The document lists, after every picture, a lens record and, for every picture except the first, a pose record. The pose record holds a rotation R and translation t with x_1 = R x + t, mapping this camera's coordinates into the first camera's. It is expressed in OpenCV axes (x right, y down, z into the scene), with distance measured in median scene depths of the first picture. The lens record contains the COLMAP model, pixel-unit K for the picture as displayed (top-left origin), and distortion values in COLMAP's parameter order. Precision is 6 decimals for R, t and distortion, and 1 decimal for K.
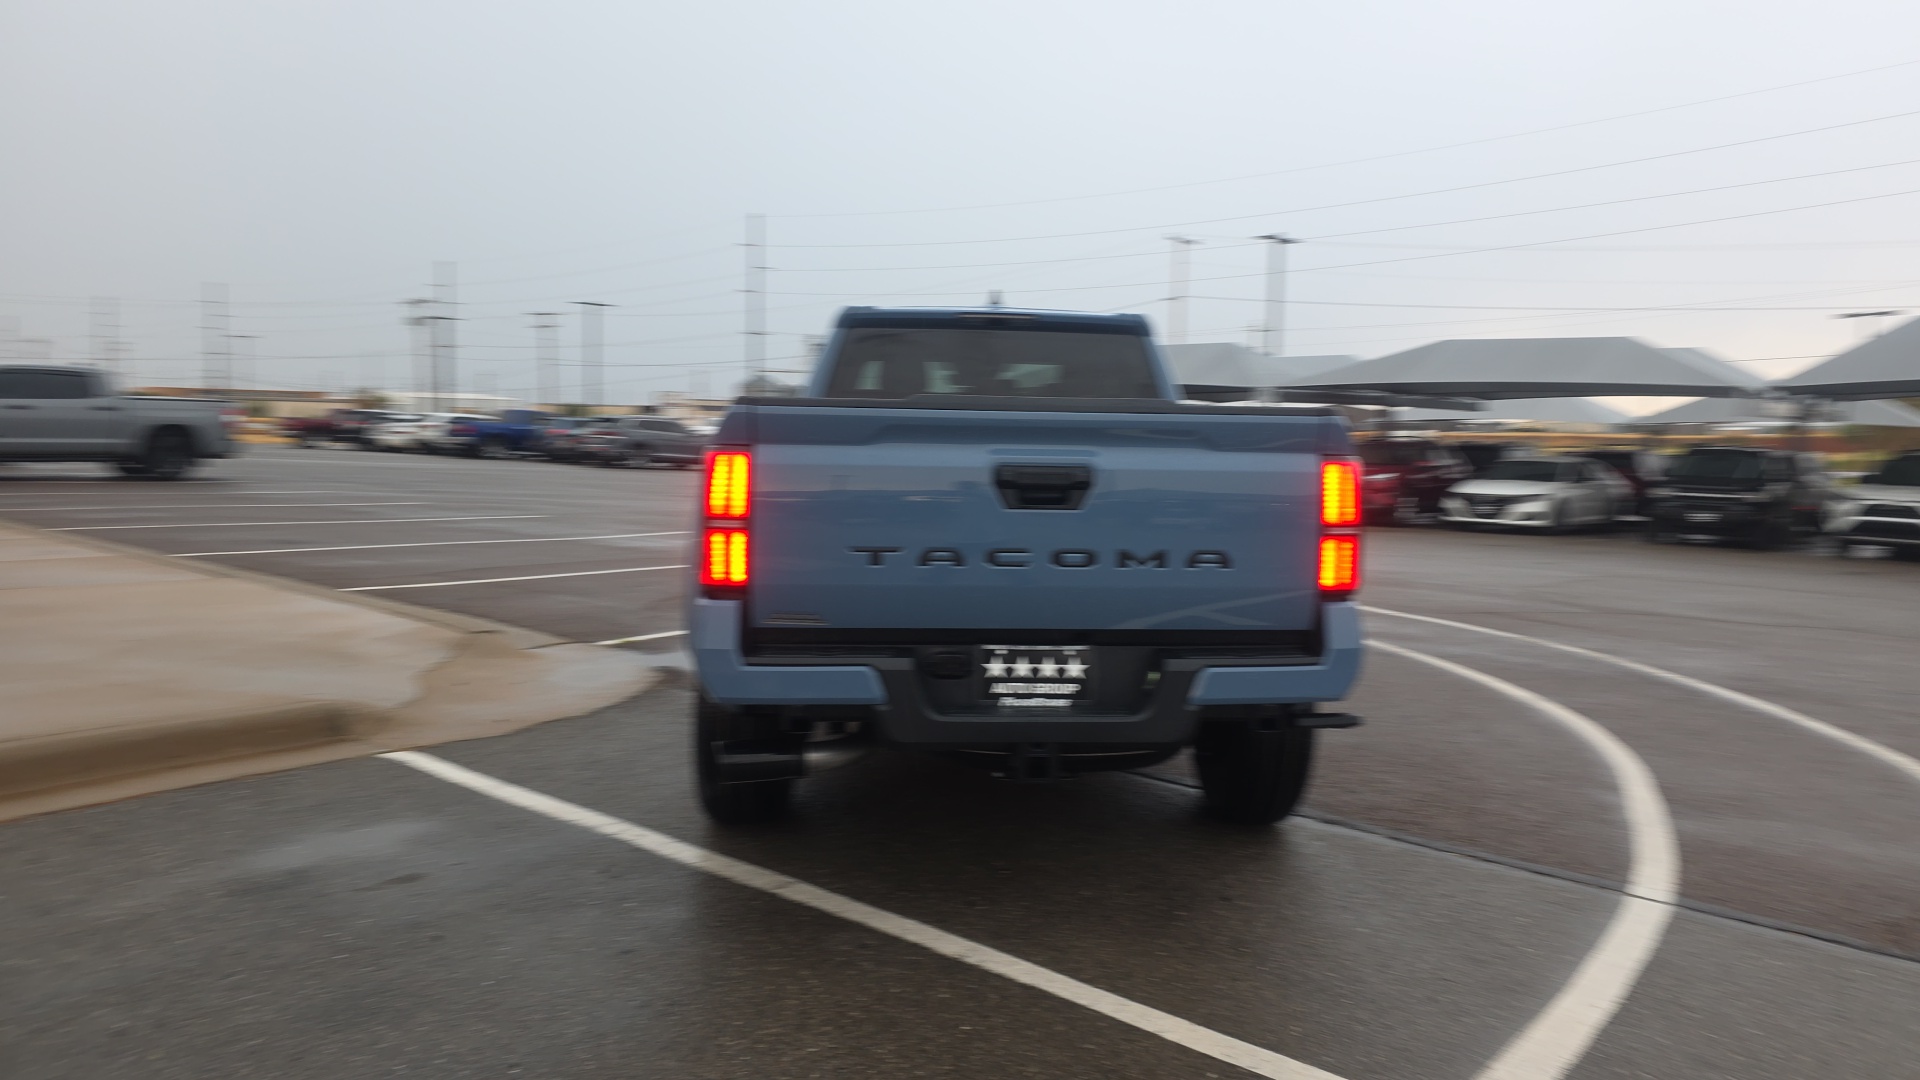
lens RADIAL K [[1308.8, 0, 978.8], [0, 1308.8, 547.6], [0, 0, 1]] dist [0.077208, -0.099432]
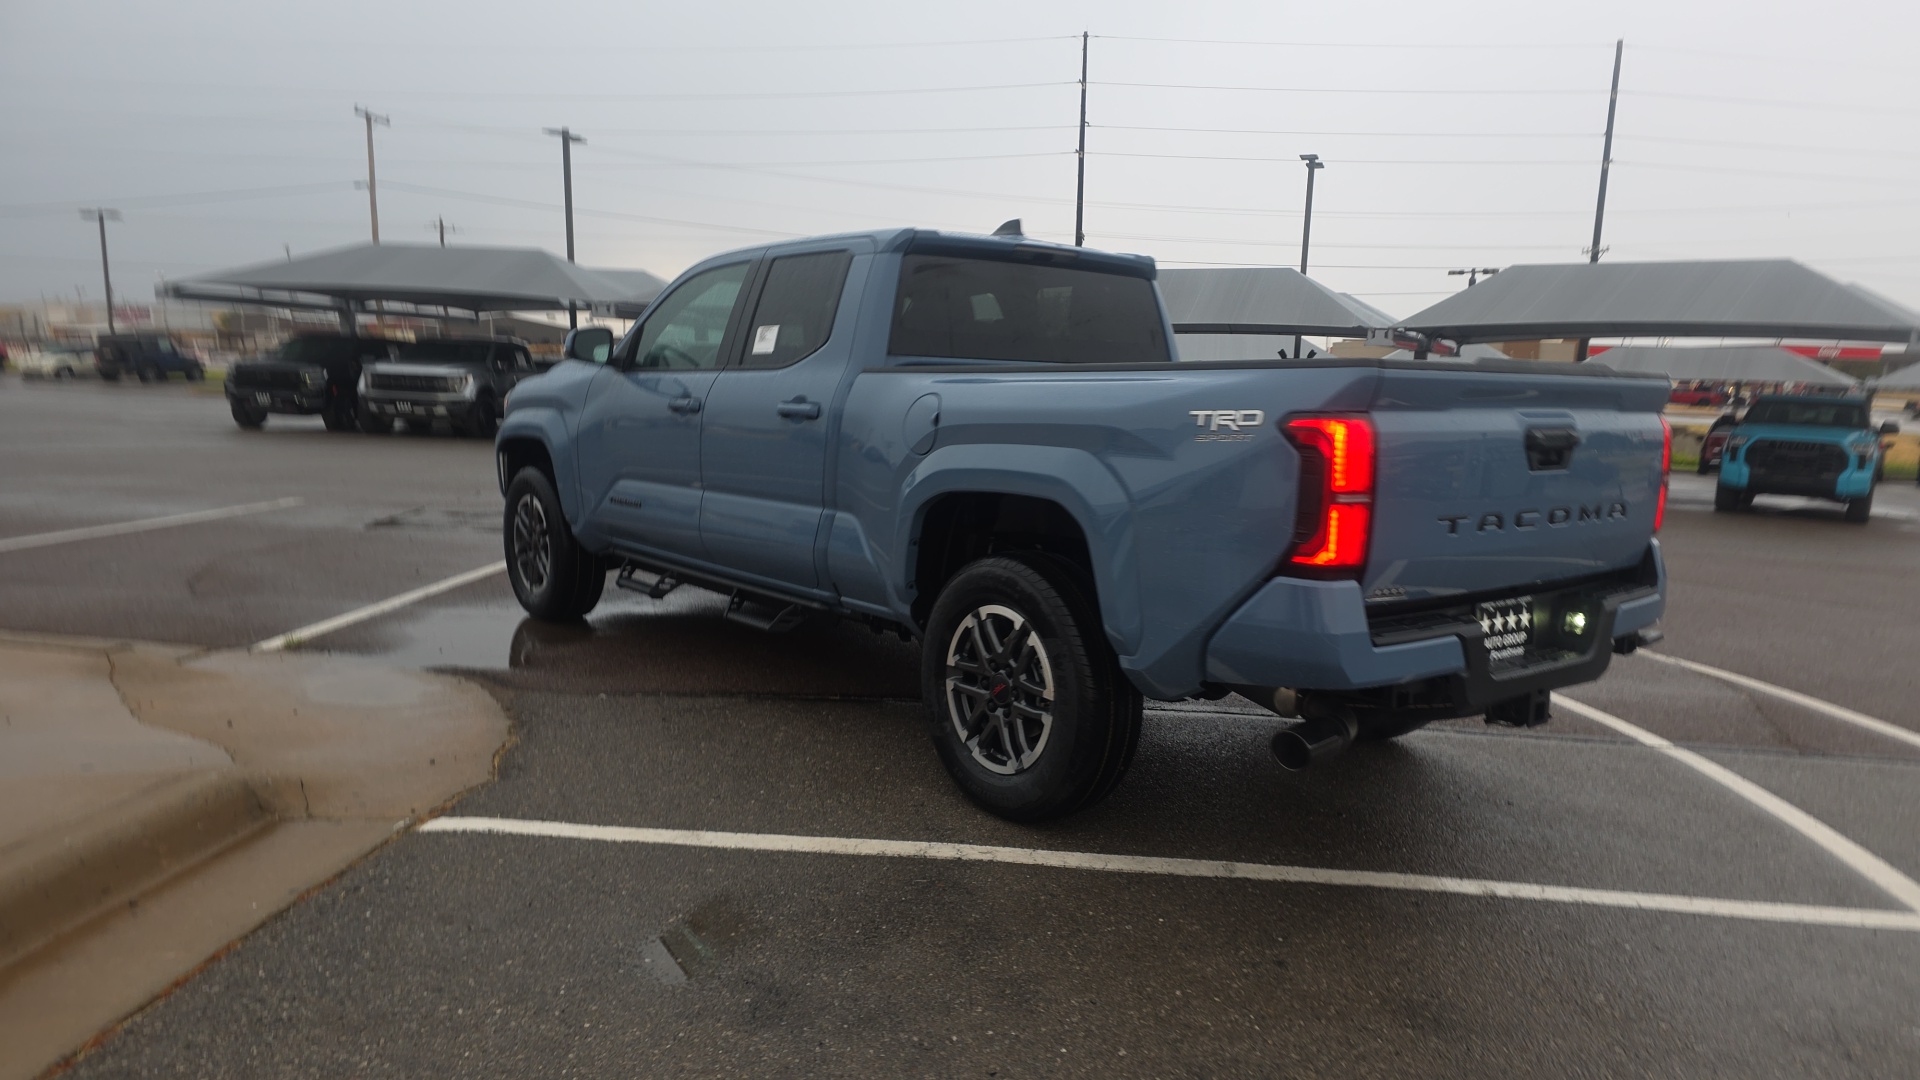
lens RADIAL K [[1308.8, 0, 978.8], [0, 1308.8, 547.6], [0, 0, 1]] dist [0.077208, -0.099432]
pose [[0.860126, -0.061361, 0.506378, -0.851324], [0.023542, 0.996456, 0.080759, -0.061836], [-0.509539, -0.057542, 0.858522, 0.310320]]
